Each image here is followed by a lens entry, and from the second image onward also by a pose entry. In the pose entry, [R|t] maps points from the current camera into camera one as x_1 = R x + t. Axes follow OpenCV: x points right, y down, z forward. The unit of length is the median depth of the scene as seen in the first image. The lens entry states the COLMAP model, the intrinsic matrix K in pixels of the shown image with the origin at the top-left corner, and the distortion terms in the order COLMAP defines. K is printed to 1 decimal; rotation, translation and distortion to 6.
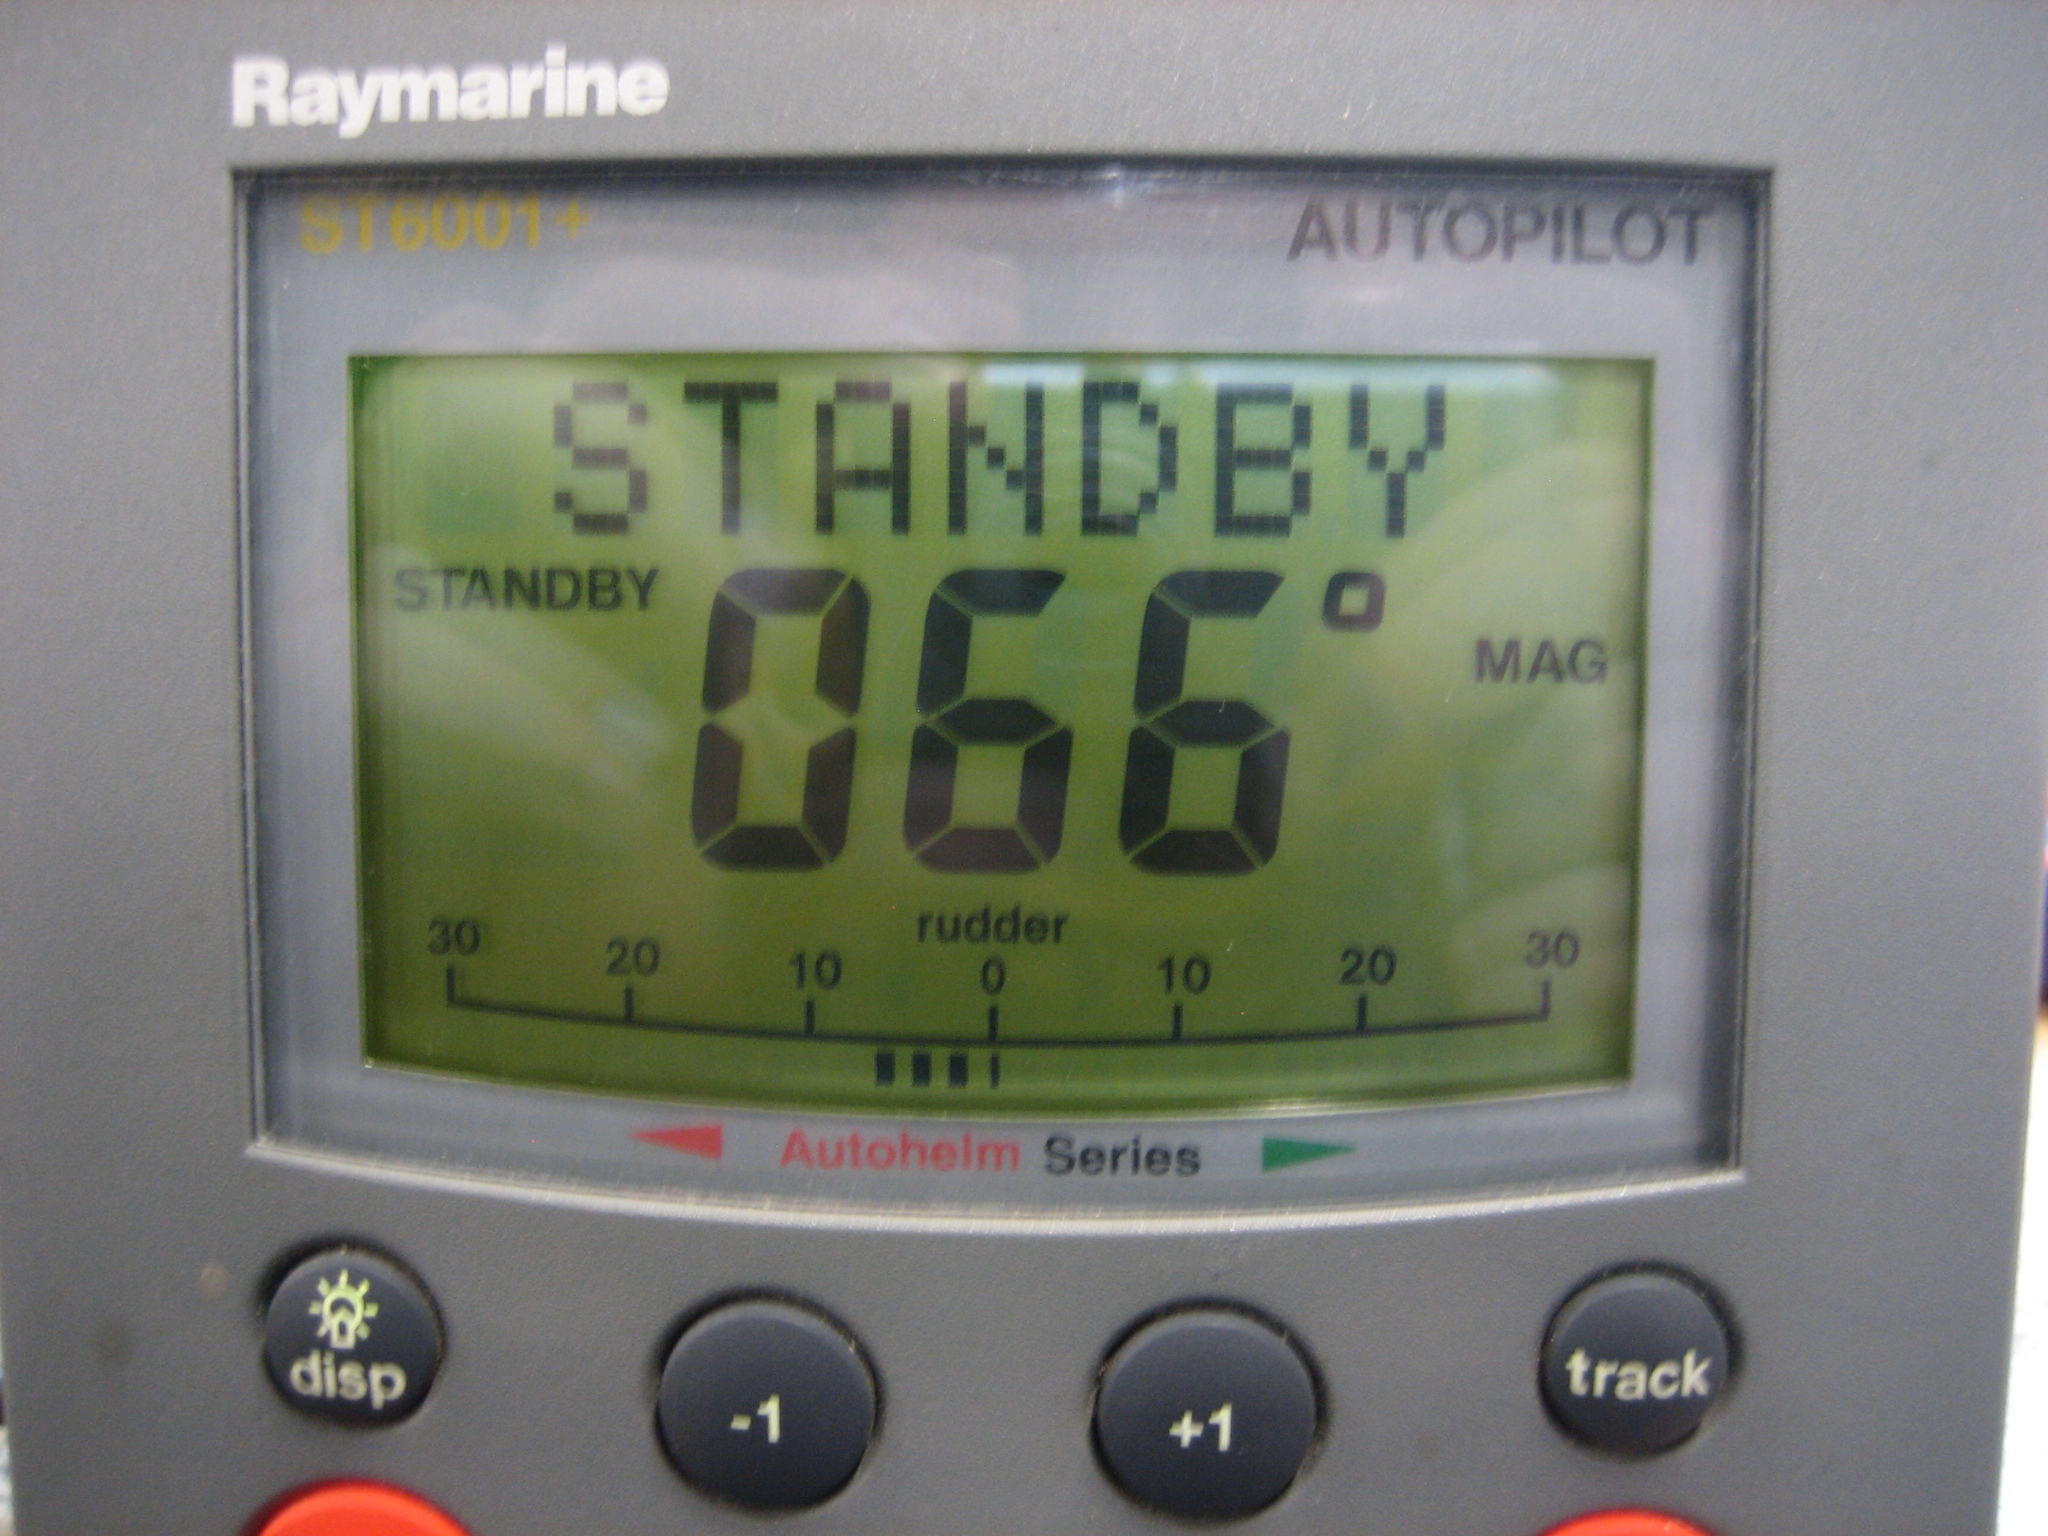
lens RADIAL K [[2091.0, 0, 1024.0], [0, 2091.0, 768.0], [0, 0, 1]] dist [-0.123551, 0.094529]
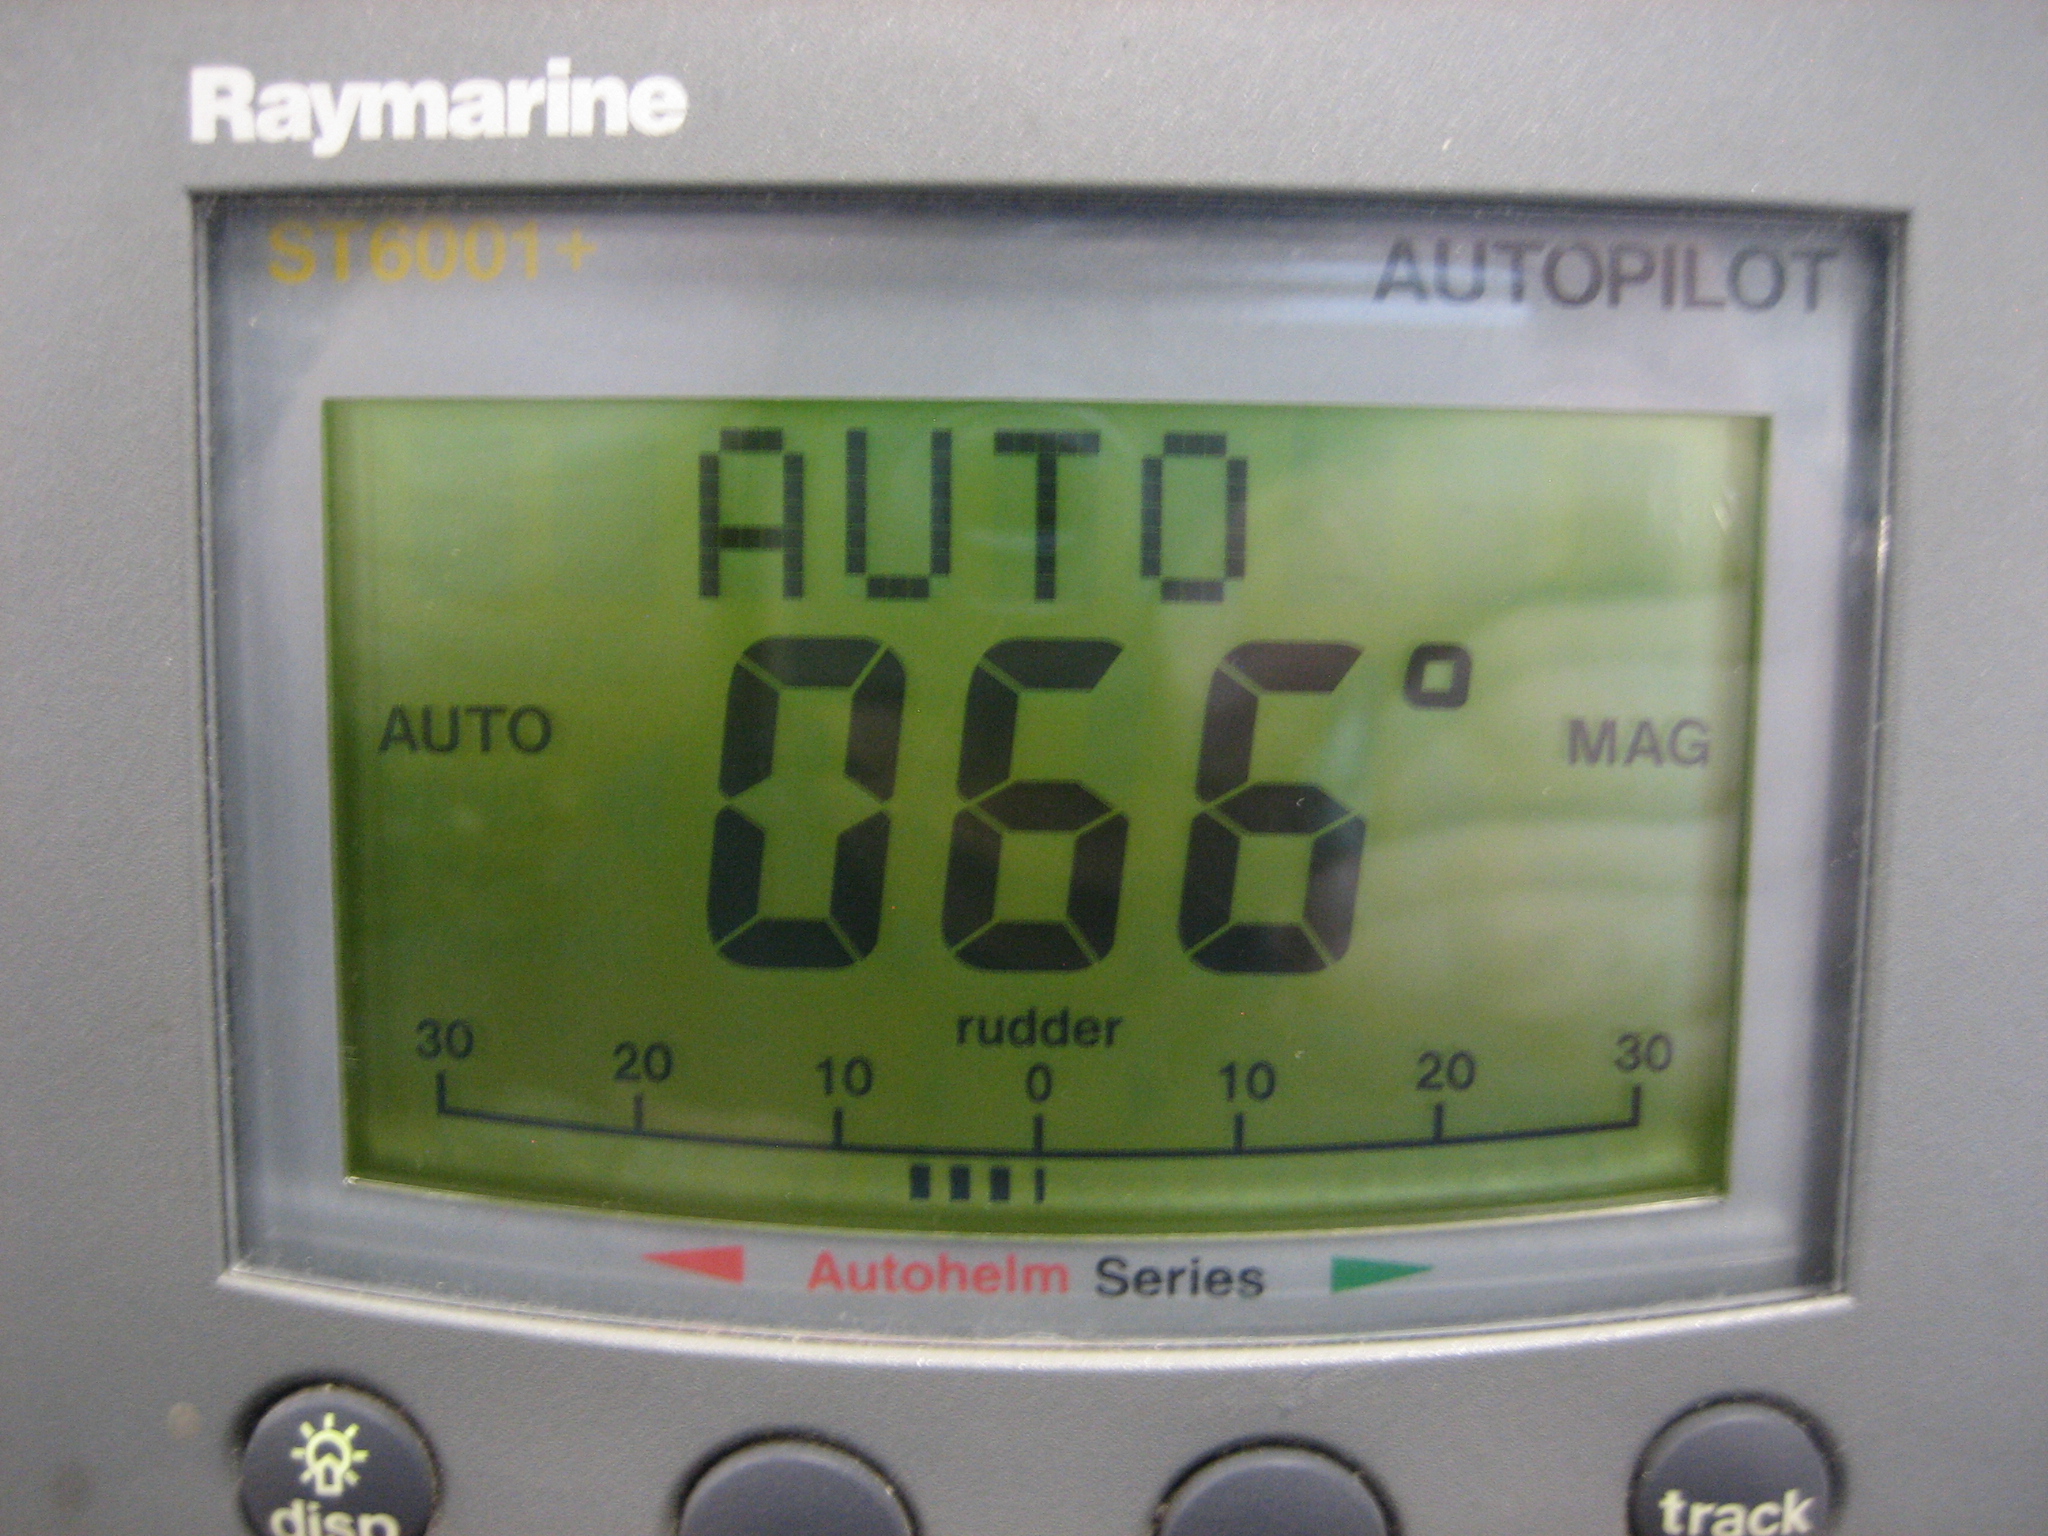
lens RADIAL K [[2091.0, 0, 1024.0], [0, 2091.0, 768.0], [0, 0, 1]] dist [-0.123551, 0.094529]
pose [[0.999526, 0.001472, 0.030735, -0.051748], [-0.002417, 0.999525, 0.030734, -0.069096], [-0.030675, -0.030794, 0.999055, 0.093968]]
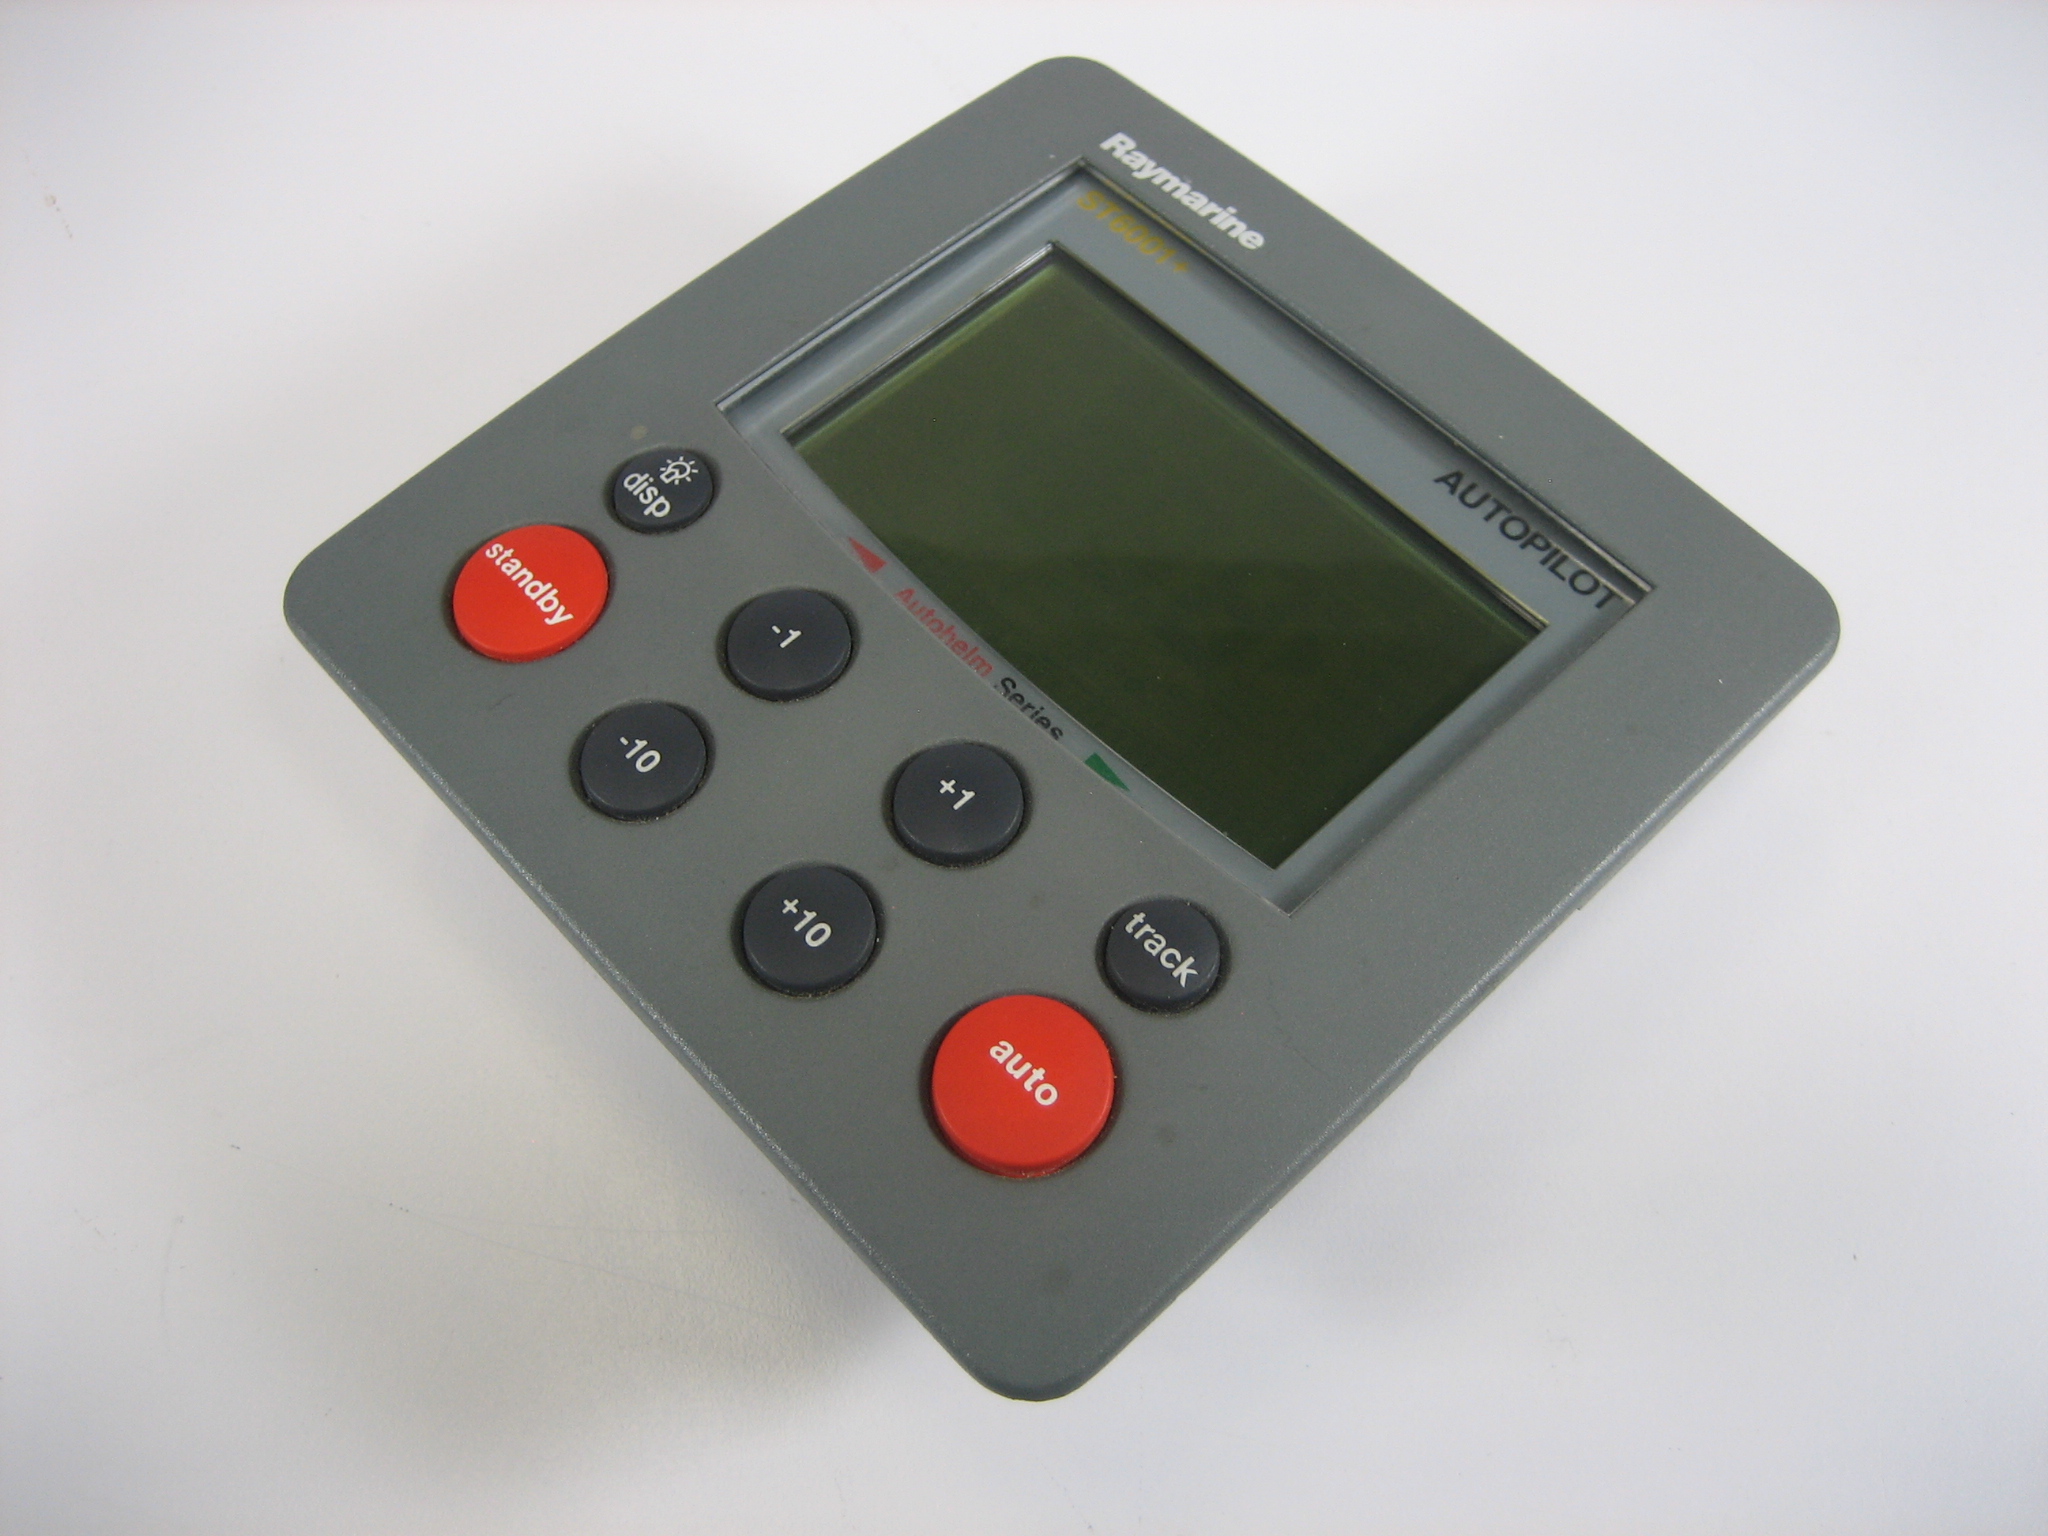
lens RADIAL K [[2091.0, 0, 1024.0], [0, 2091.0, 768.0], [0, 0, 1]] dist [-0.123551, 0.094529]
pose [[0.688652, 0.639453, -0.341846, 0.684343], [-0.720957, 0.553574, -0.416865, 0.962940], [-0.077329, 0.533531, 0.842238, -0.444995]]
